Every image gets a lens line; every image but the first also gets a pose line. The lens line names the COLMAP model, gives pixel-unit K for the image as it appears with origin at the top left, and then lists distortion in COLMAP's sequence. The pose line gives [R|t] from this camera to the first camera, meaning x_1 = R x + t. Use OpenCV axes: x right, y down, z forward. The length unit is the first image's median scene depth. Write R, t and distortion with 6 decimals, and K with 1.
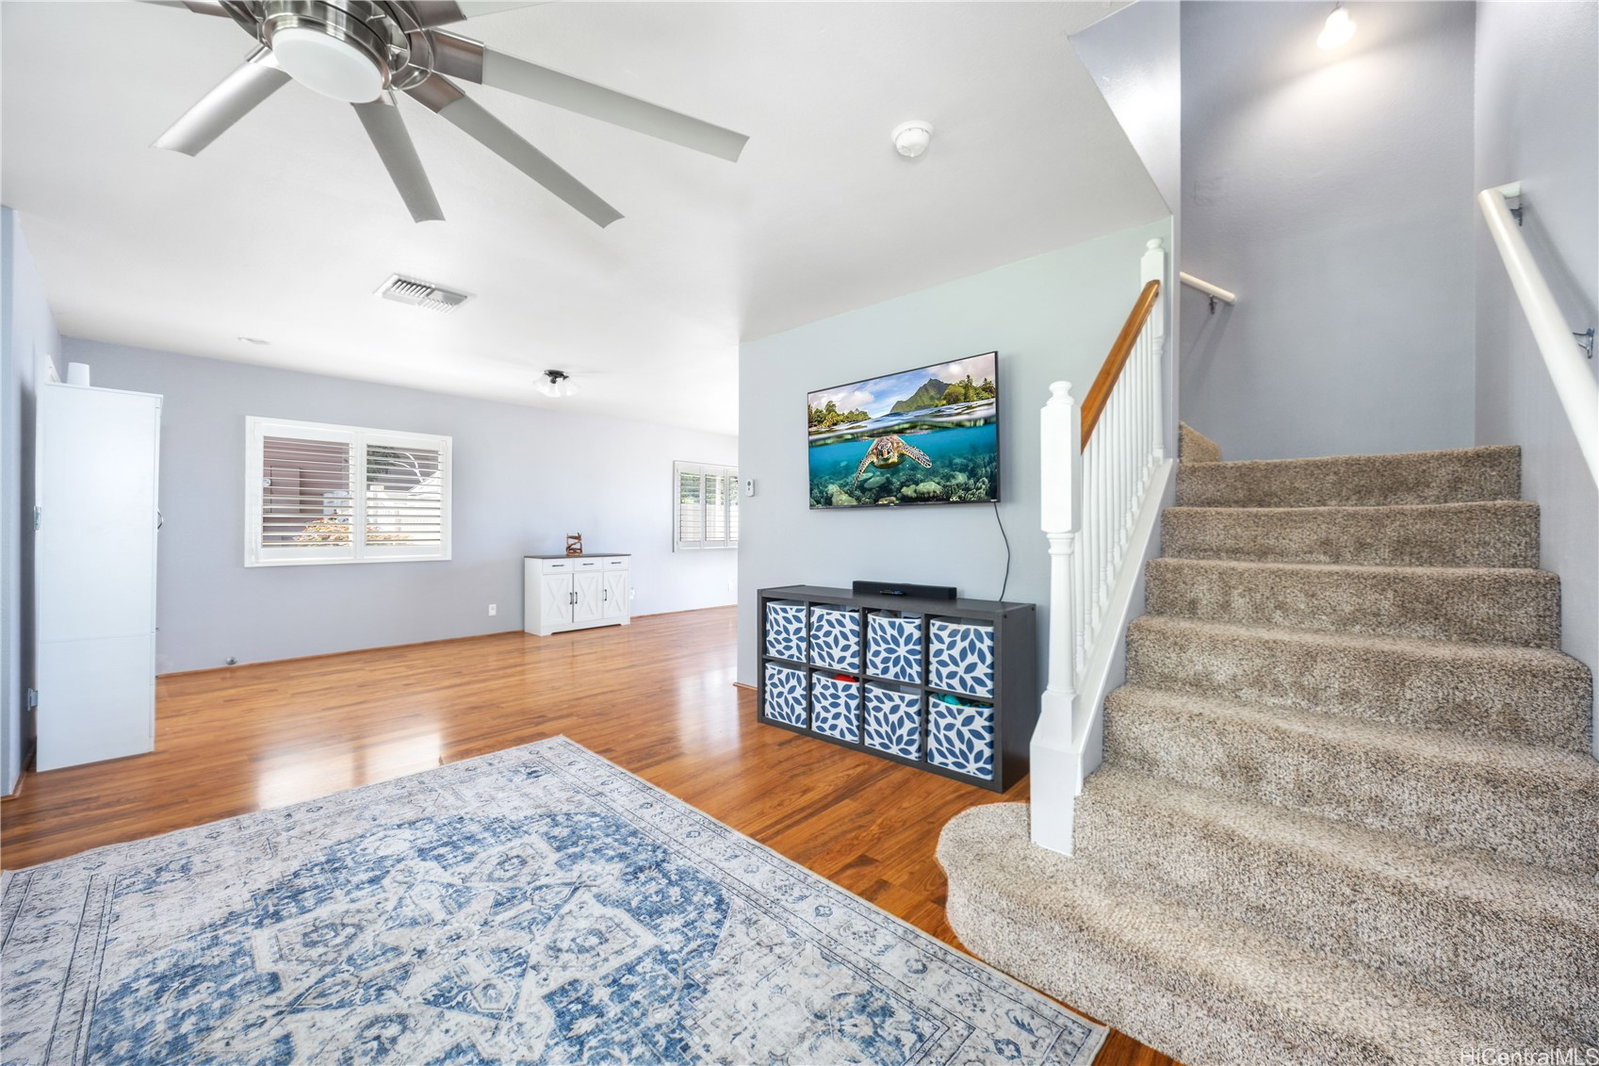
lens RADIAL K [[611.7, 0, 796.3], [0, 611.7, 526.4], [0, 0, 1]] dist [0.001417, 0.000065]
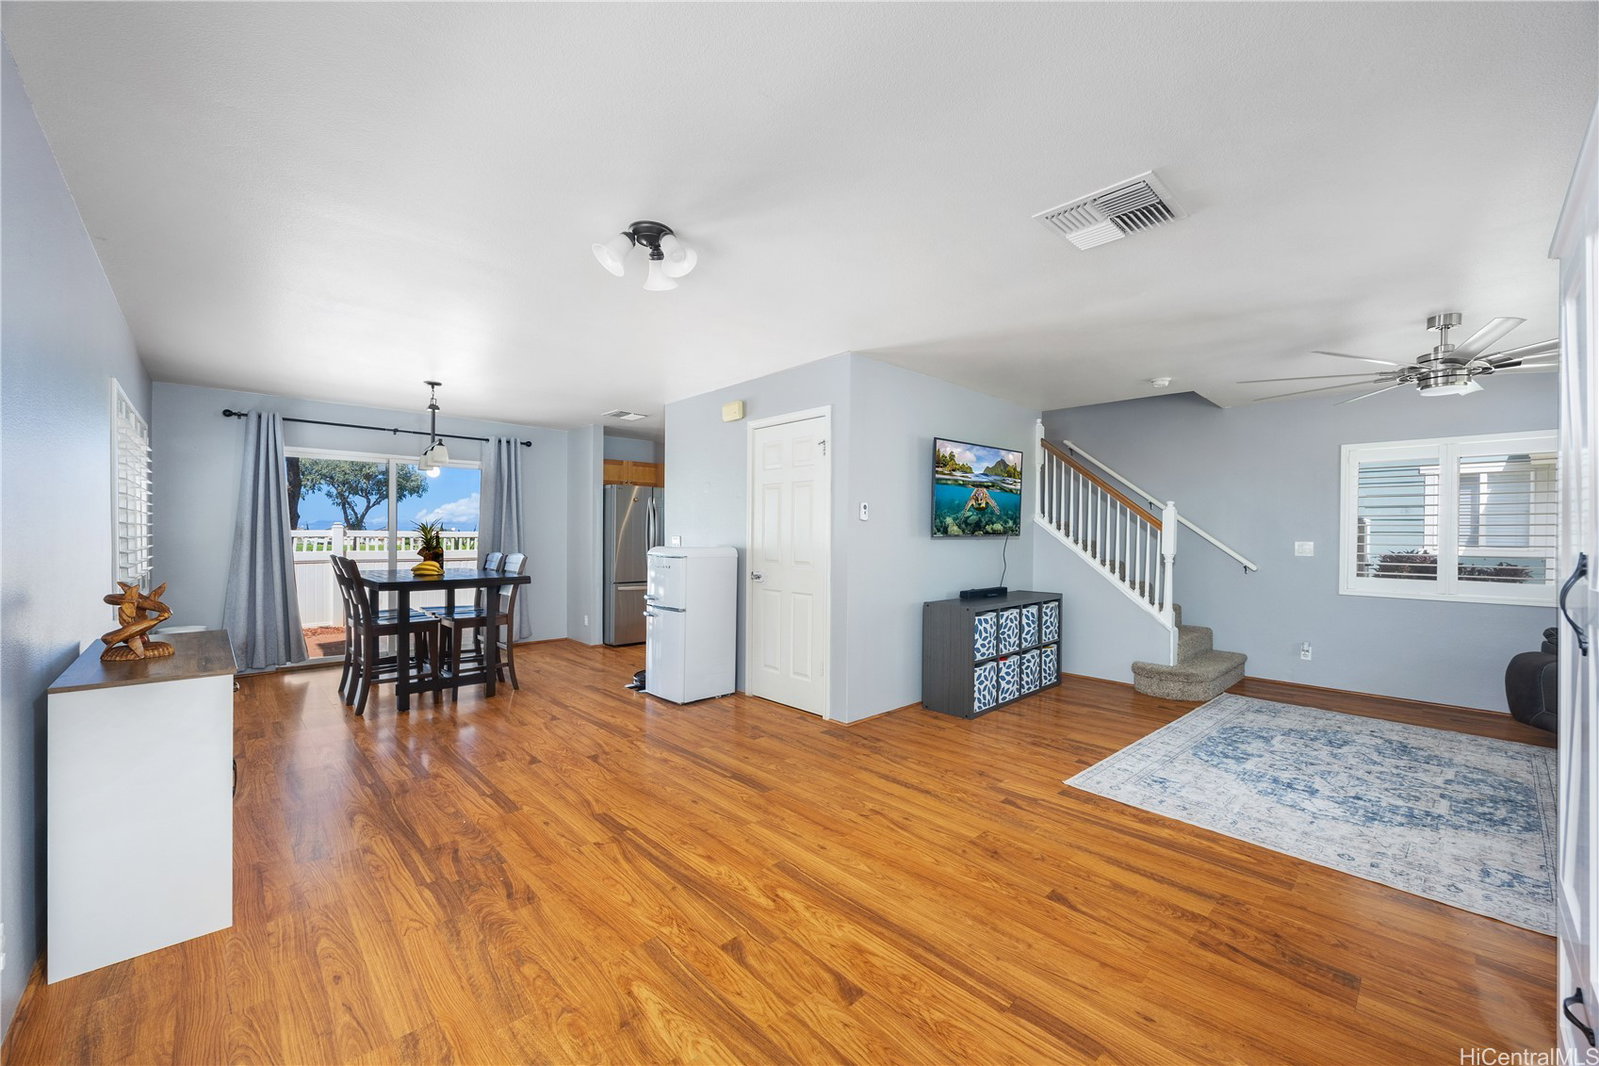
lens RADIAL K [[626.8, 0, 799.5], [0, 626.8, 533.0], [0, 0, 1]] dist [0.001746, 0.000259]
pose [[0.060080, 0.003556, 0.998187, -1.414442], [-0.012996, 0.999912, -0.002780, -0.033288], [-0.998109, -0.012805, 0.060121, 1.394789]]
